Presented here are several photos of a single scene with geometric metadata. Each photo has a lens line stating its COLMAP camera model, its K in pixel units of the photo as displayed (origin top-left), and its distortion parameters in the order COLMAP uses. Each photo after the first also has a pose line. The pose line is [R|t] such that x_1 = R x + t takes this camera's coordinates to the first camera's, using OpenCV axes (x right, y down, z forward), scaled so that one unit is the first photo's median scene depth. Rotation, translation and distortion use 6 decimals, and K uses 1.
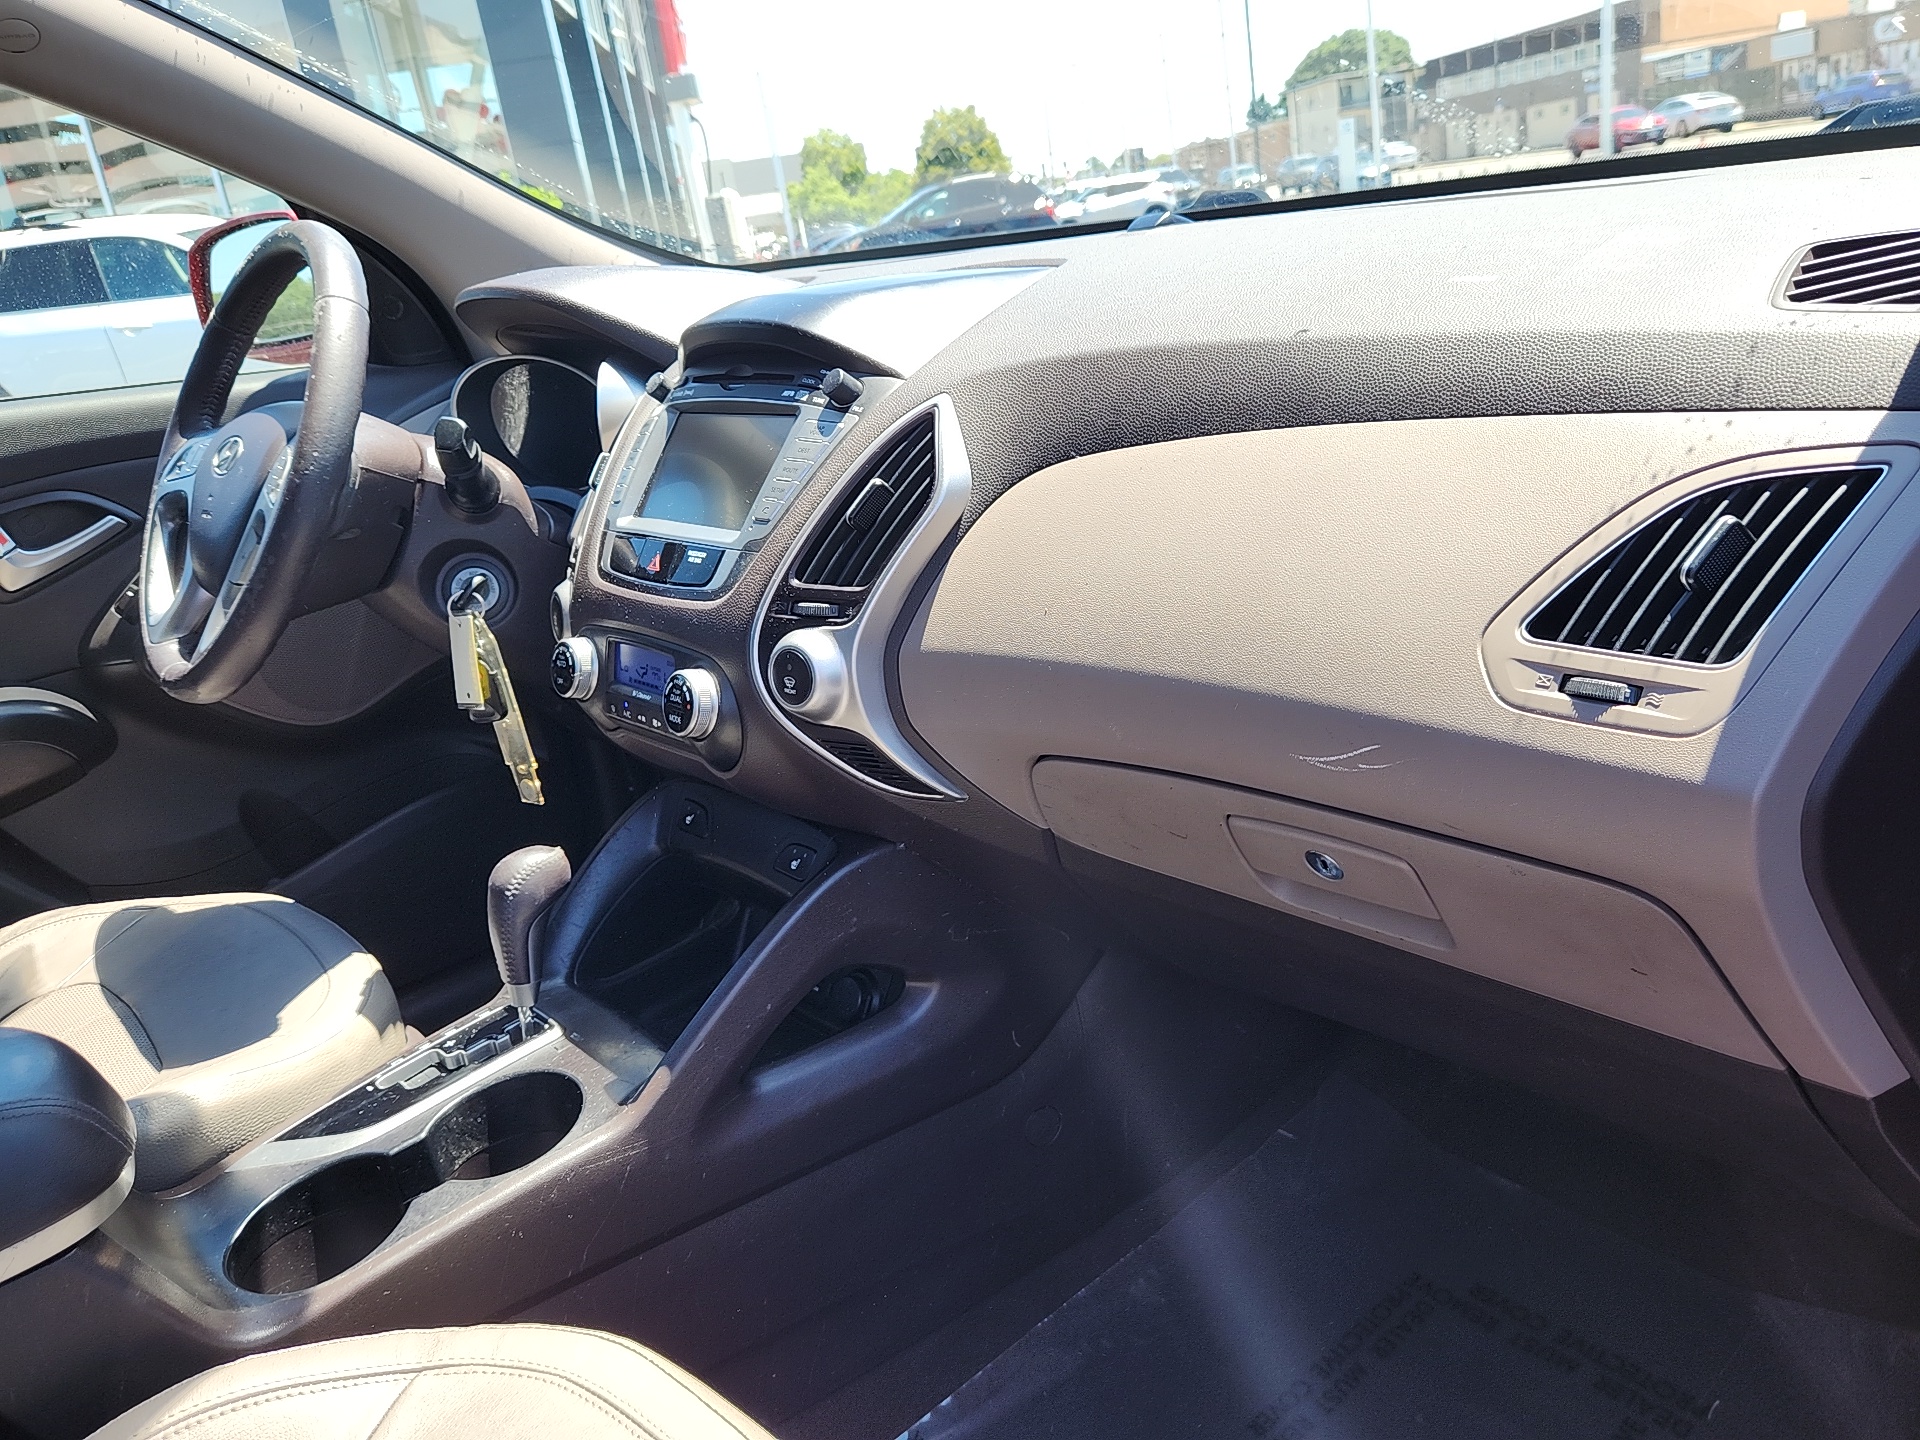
lens RADIAL K [[1489.9, 0, 960.0], [0, 1489.9, 720.0], [0, 0, 1]] dist [0.069345, -0.050082]
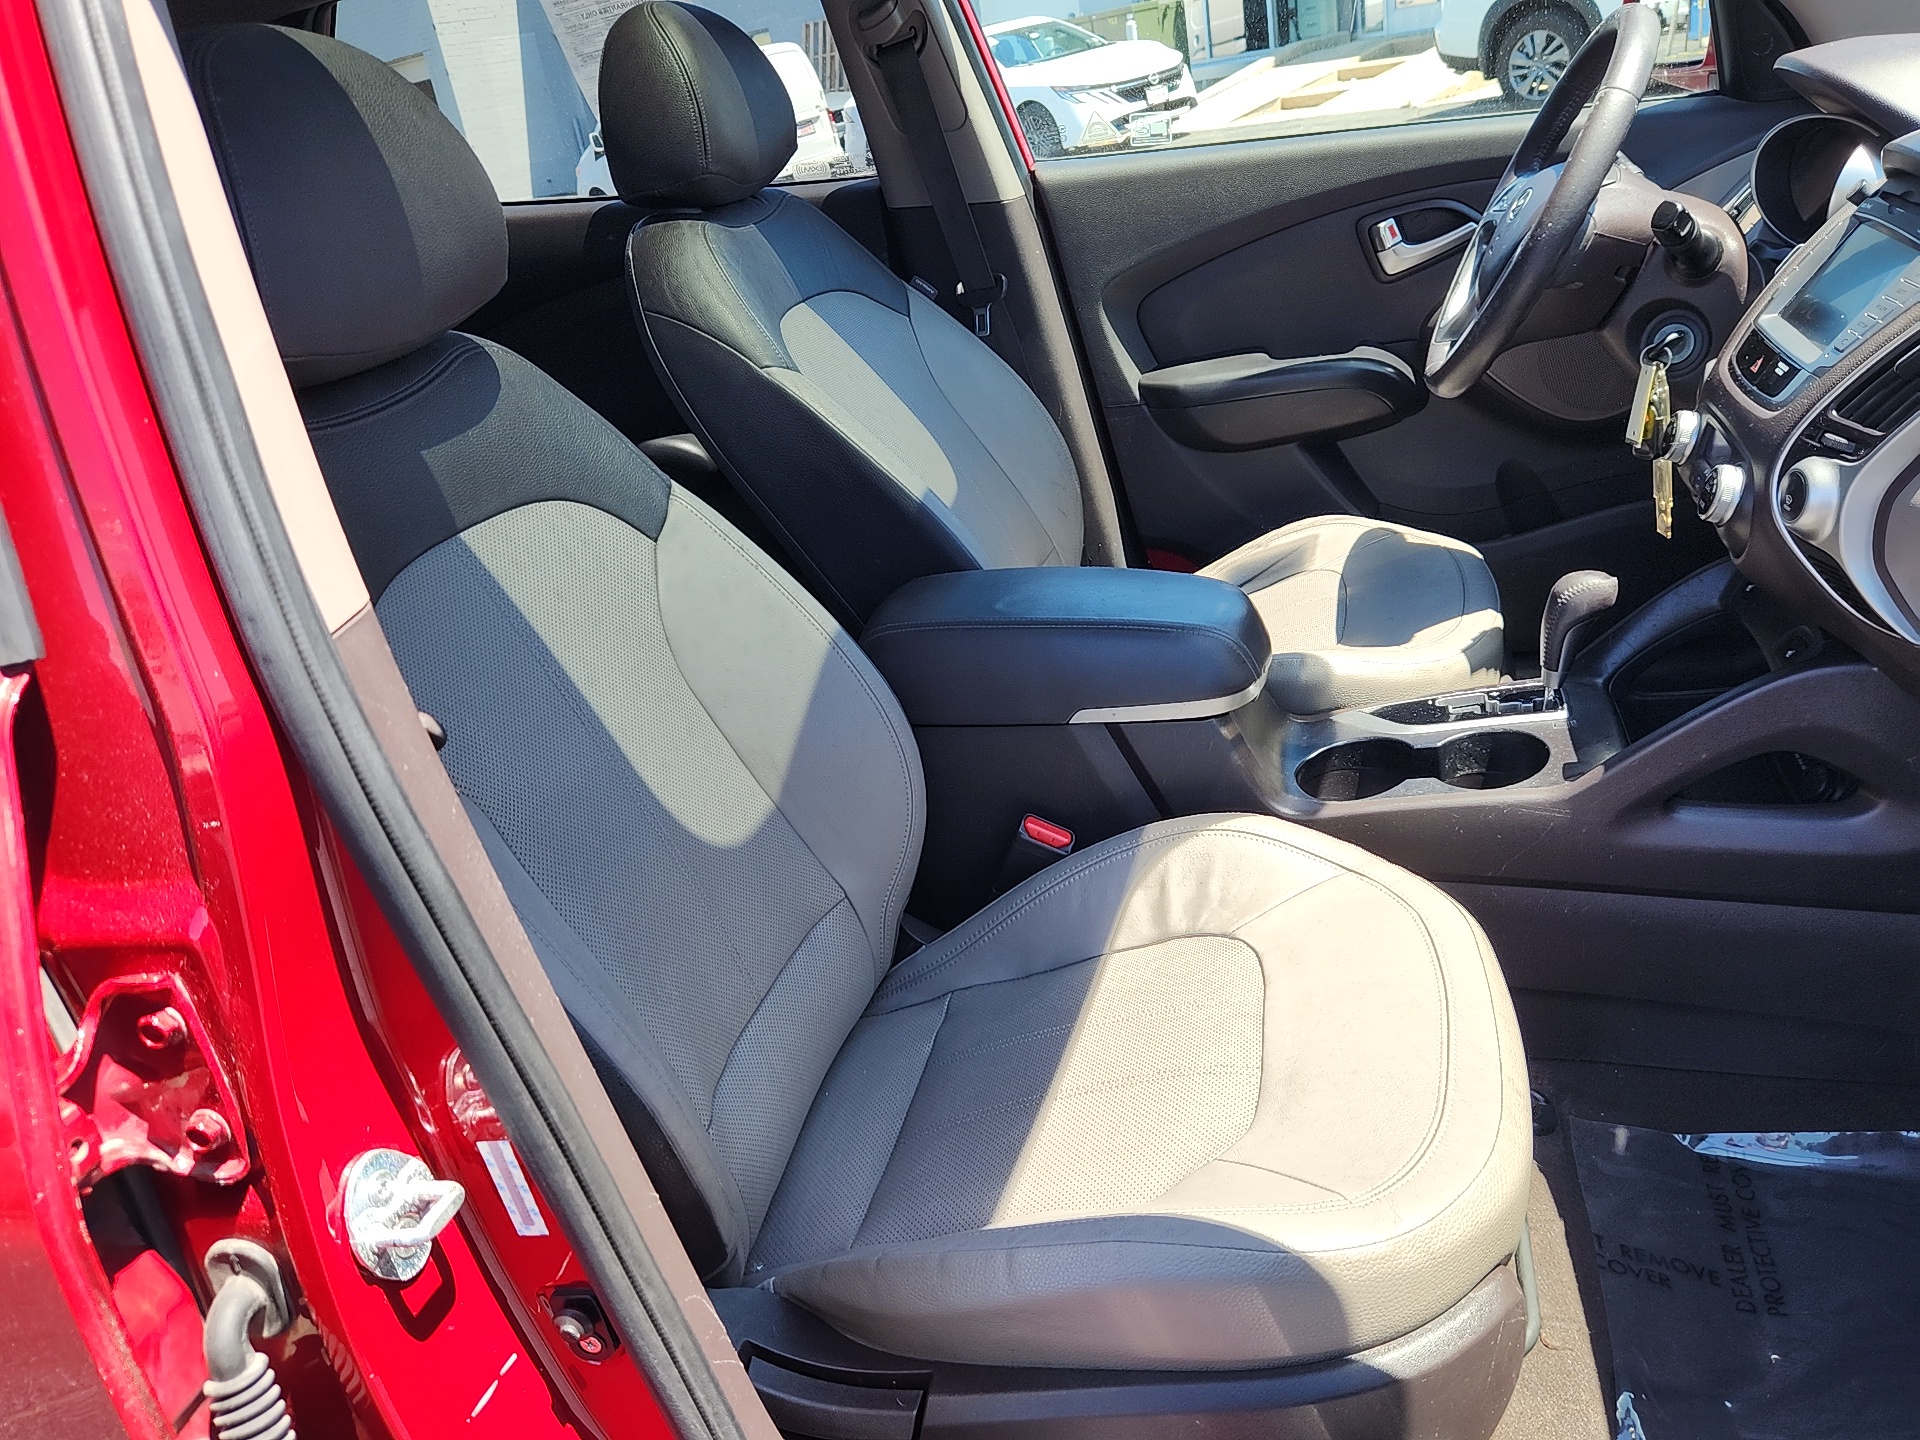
lens RADIAL K [[1489.9, 0, 960.0], [0, 1489.9, 720.0], [0, 0, 1]] dist [0.069345, -0.050082]
pose [[0.595573, 0.366557, -0.714793, 0.354559], [-0.185905, 0.928557, 0.321281, -0.108813], [0.781494, -0.058463, 0.621168, -0.214255]]
